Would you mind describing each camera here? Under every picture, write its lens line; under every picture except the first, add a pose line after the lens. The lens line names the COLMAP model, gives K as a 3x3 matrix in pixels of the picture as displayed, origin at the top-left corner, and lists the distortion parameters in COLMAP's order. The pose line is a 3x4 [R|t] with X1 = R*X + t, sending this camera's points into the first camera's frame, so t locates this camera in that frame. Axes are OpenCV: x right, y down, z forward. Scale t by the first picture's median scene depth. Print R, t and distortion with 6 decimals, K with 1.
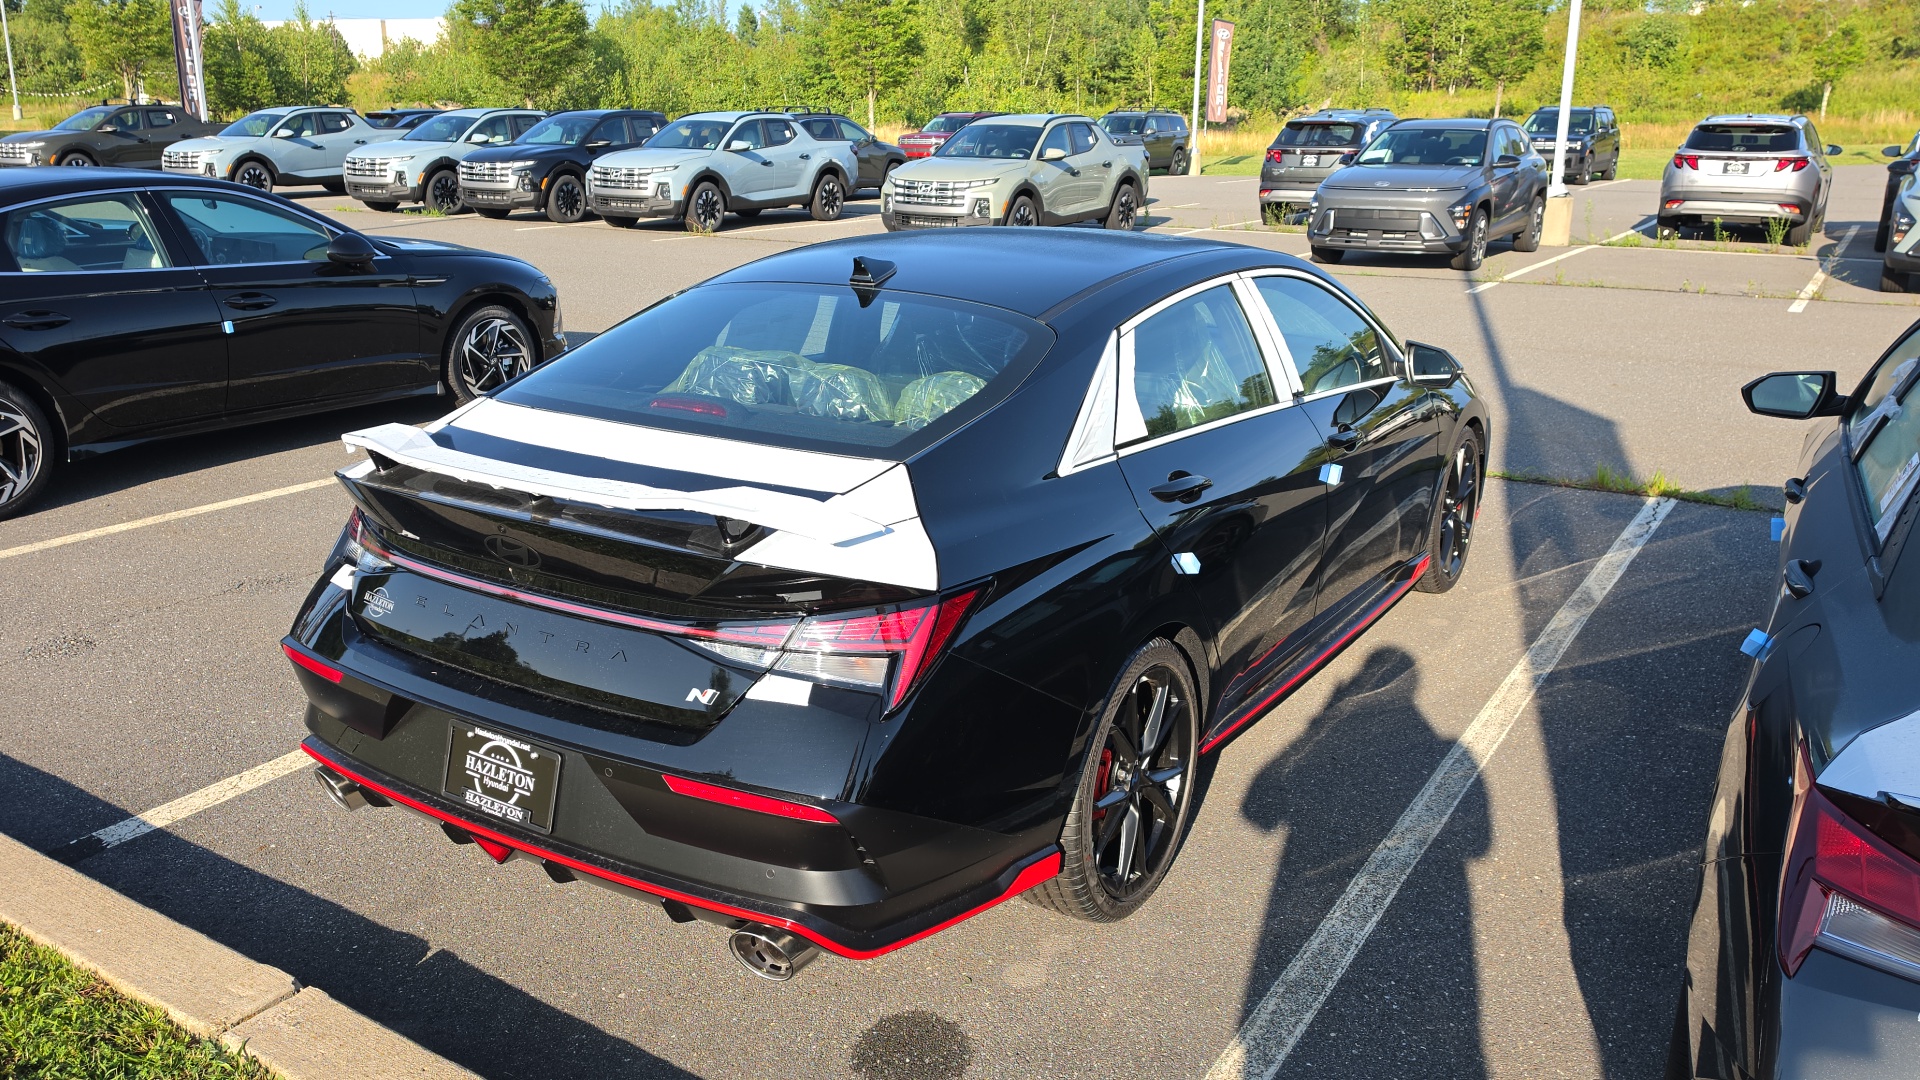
lens RADIAL K [[1392.7, 0, 965.9], [0, 1392.7, 557.6], [0, 0, 1]] dist [0.080306, -0.100635]
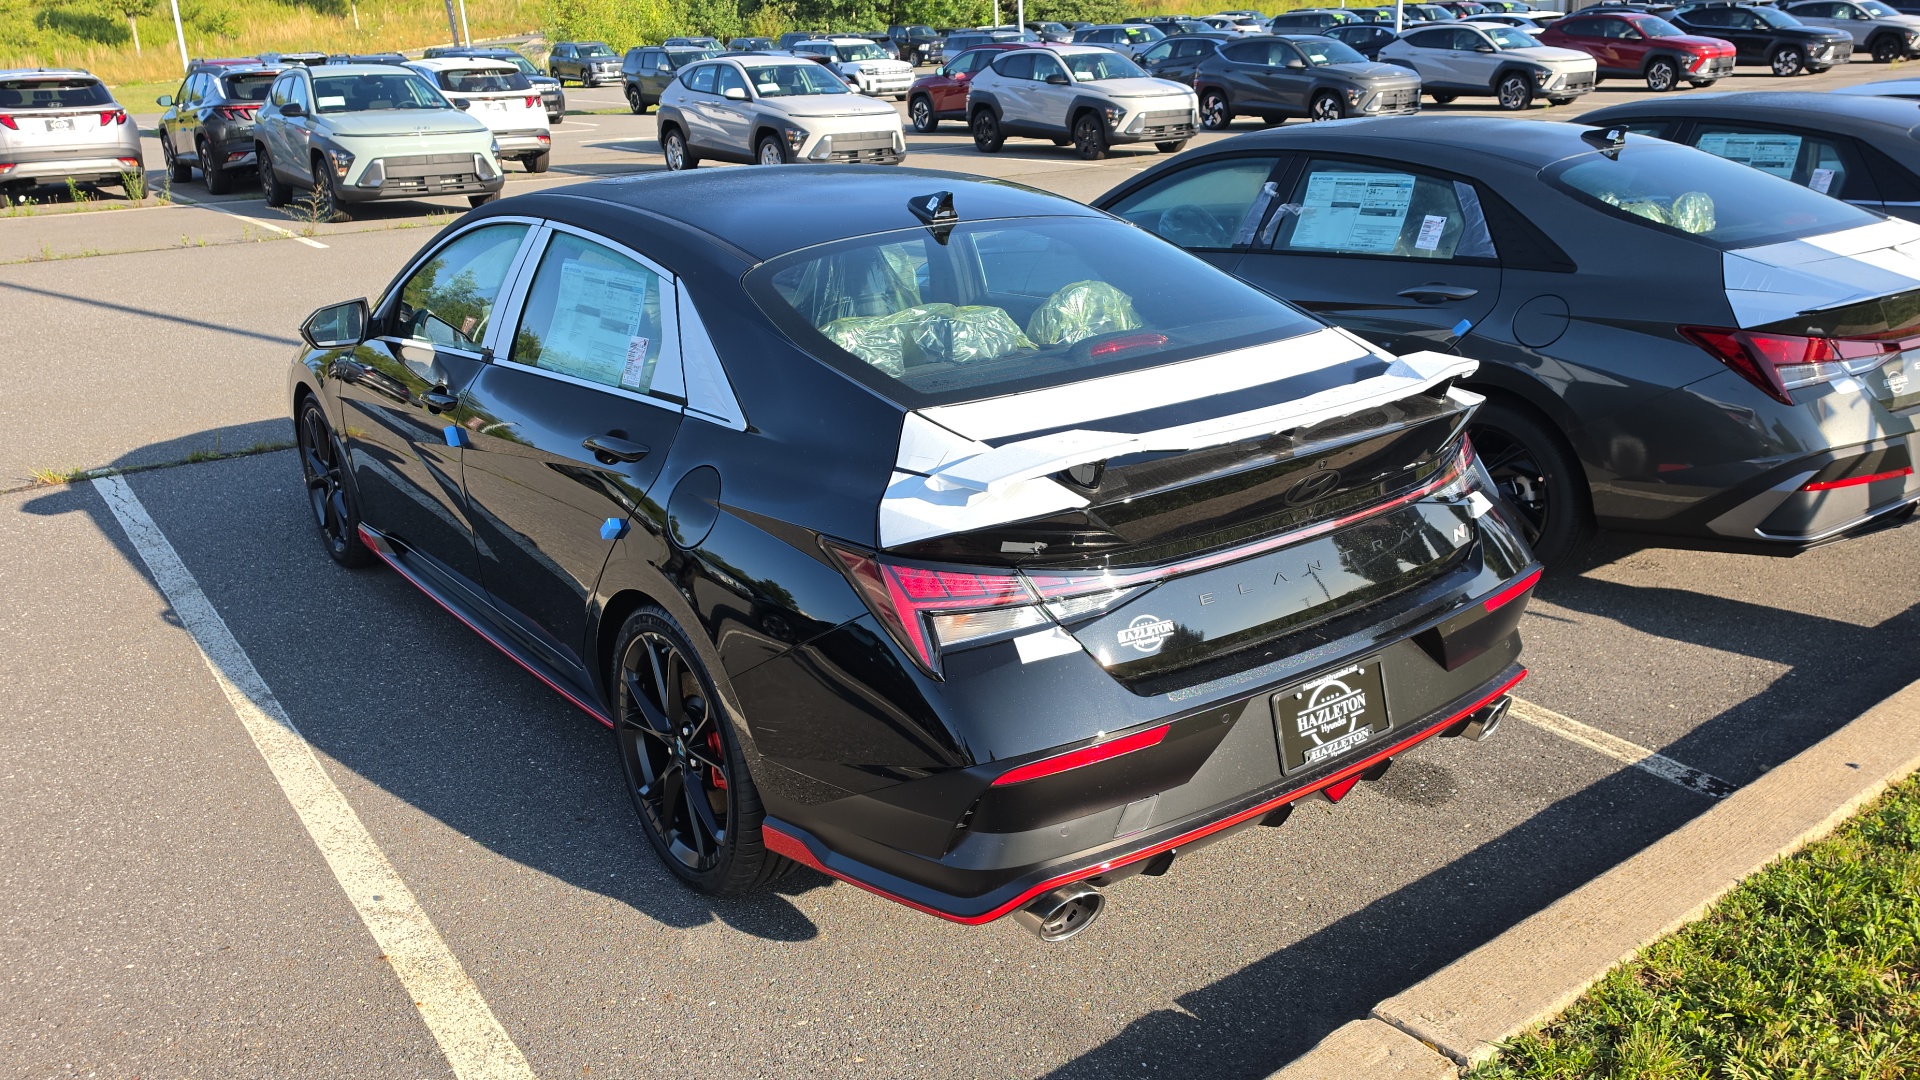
lens RADIAL K [[1392.7, 0, 950.3], [0, 1392.7, 543.9], [0, 0, 1]] dist [0.080306, -0.100635]
pose [[0.377045, -0.319545, 0.869326, -0.154914], [0.303376, 0.929429, 0.210058, -0.030167], [-0.875100, 0.184531, 0.447379, 0.096220]]
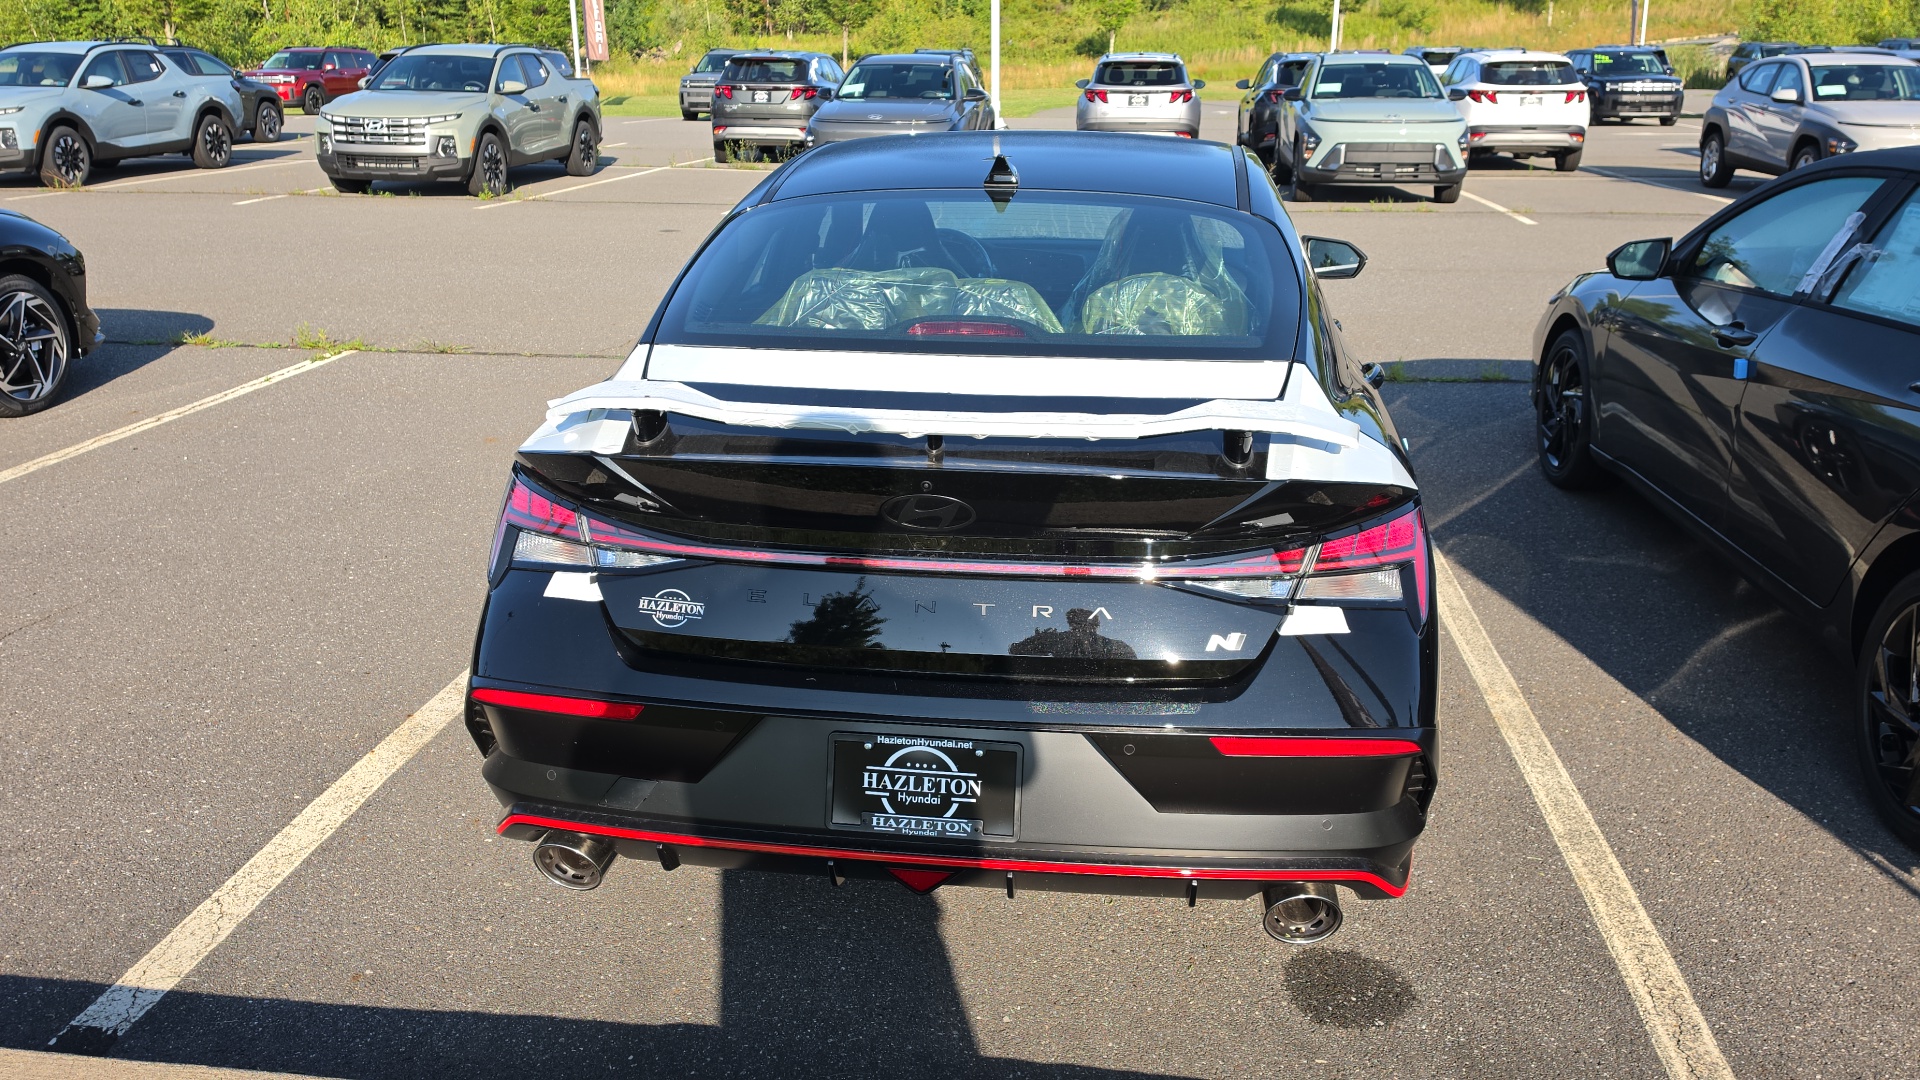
lens RADIAL K [[1392.7, 0, 970.8], [0, 1392.7, 536.8], [0, 0, 1]] dist [0.080306, -0.100635]
pose [[0.905277, -0.136567, 0.402272, -0.076391], [0.127035, 0.990616, 0.050422, -0.003409], [-0.405383, 0.005457, 0.914131, 0.030086]]
